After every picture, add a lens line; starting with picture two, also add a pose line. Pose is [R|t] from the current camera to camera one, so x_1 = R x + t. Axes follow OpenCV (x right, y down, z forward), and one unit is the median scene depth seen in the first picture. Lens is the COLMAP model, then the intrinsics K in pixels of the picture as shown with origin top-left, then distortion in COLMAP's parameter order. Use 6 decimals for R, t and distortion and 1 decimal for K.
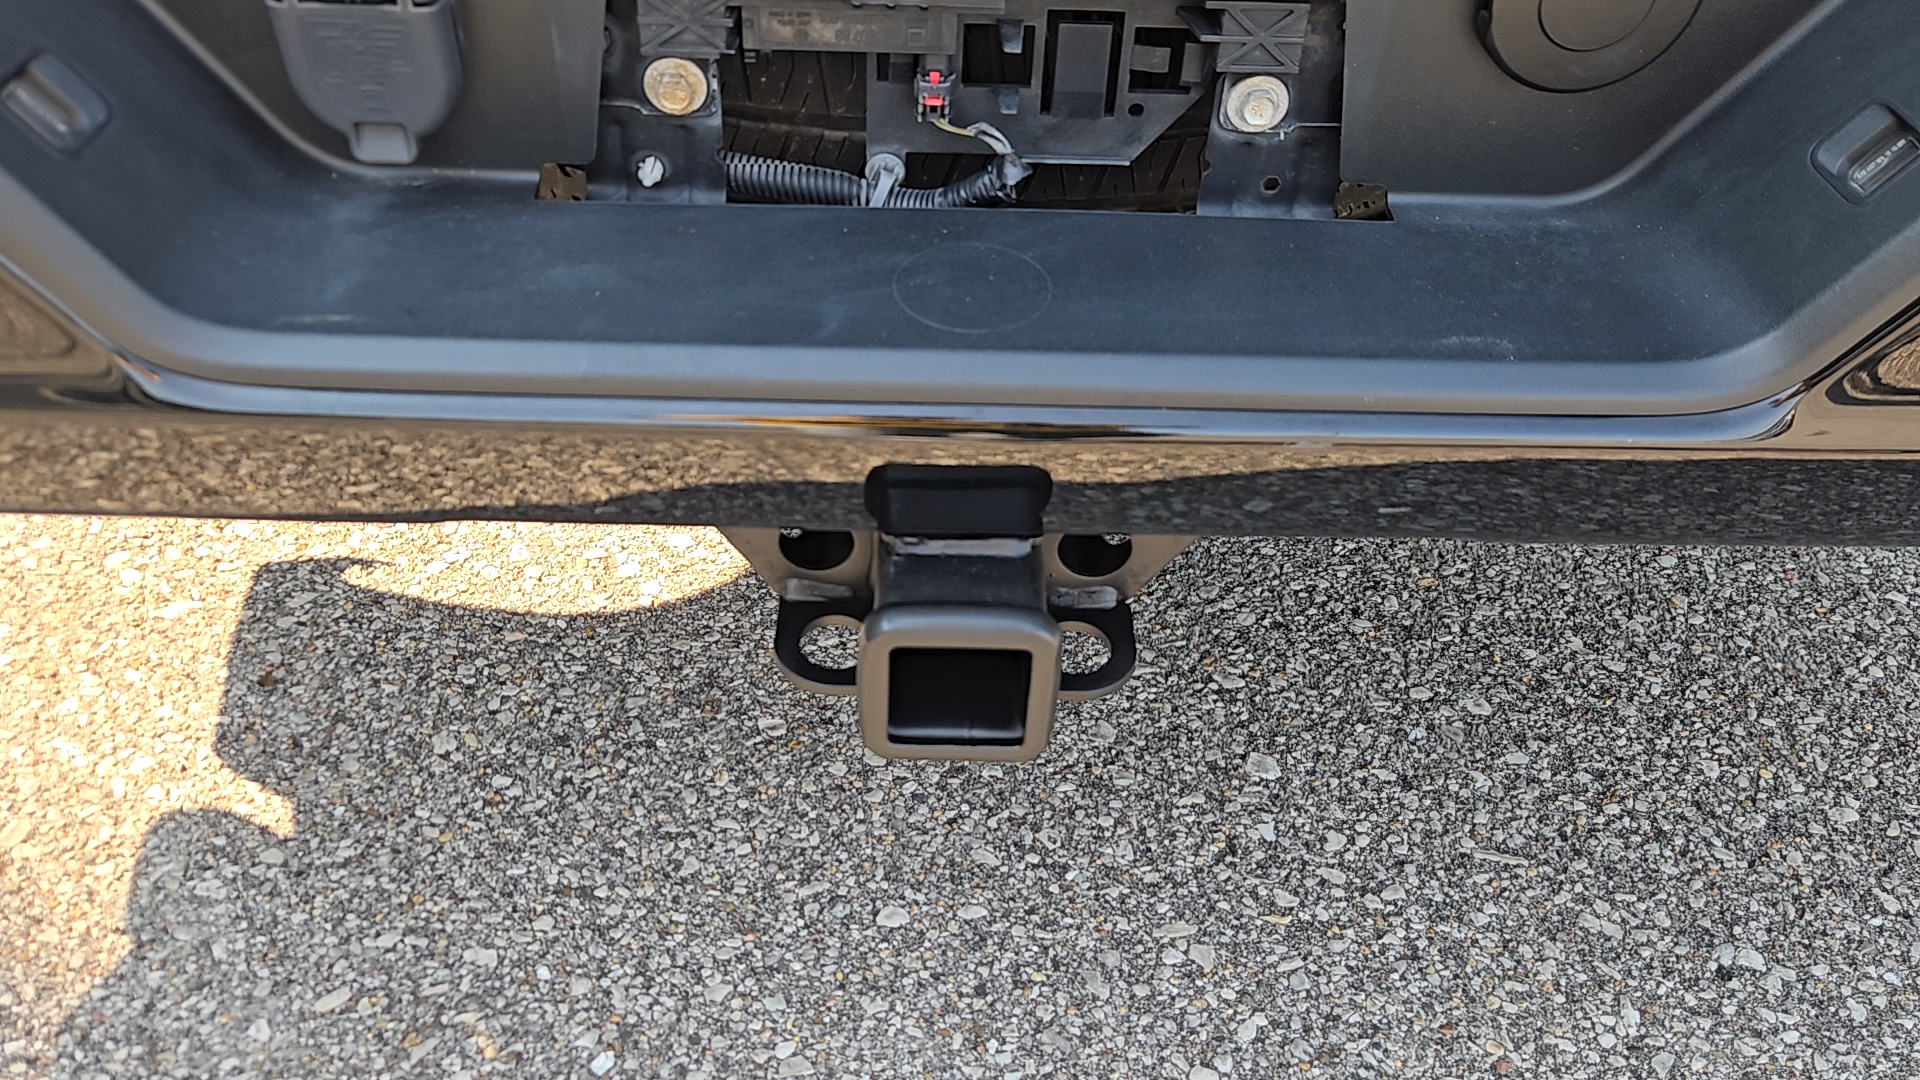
lens RADIAL K [[1606.4, 0, 955.9], [0, 1606.4, 534.0], [0, 0, 1]] dist [0.012413, -0.010079]
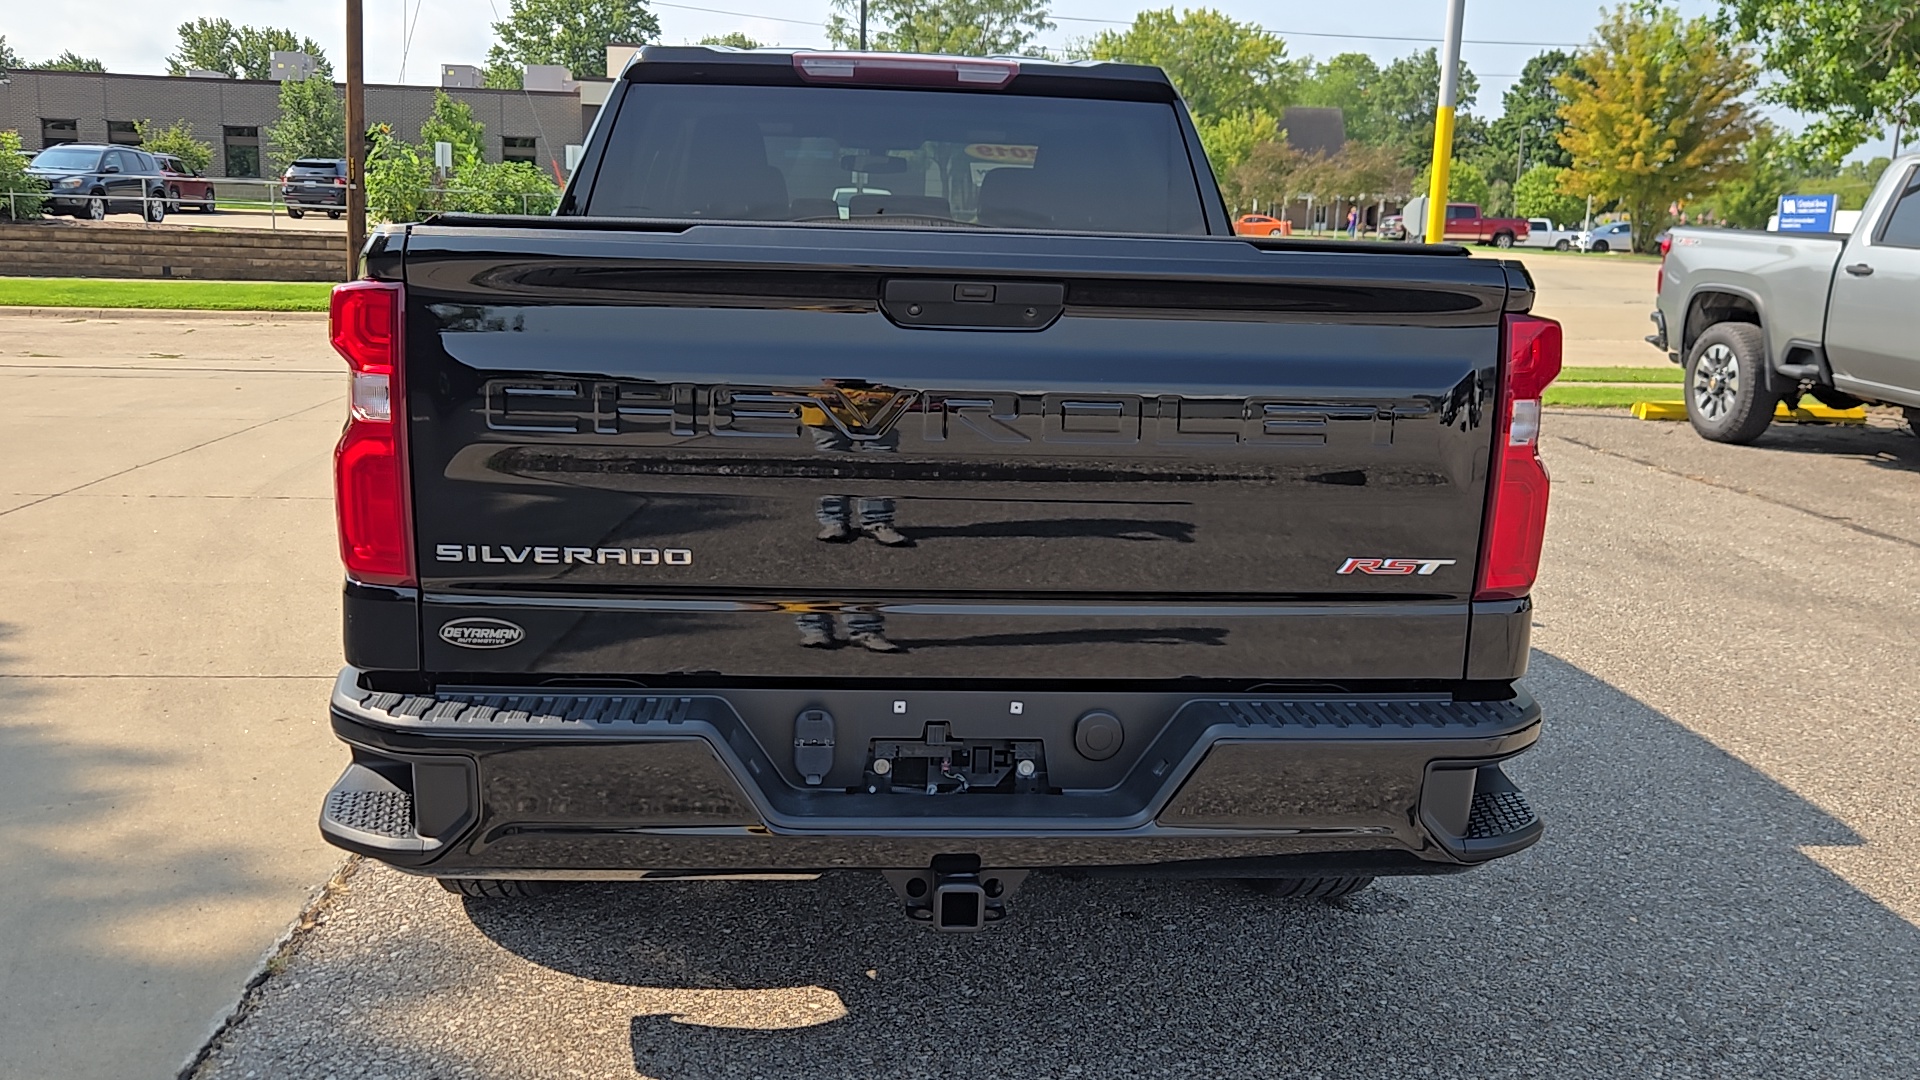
lens RADIAL K [[1621.1, 0, 963.8], [0, 1621.1, 532.4], [0, 0, 1]] dist [0.002431, -0.000006]
pose [[0.997465, -0.016344, 0.069253, -0.228969], [0.049248, 0.861054, -0.506123, 1.218116], [-0.051359, 0.508251, 0.859676, -2.658316]]
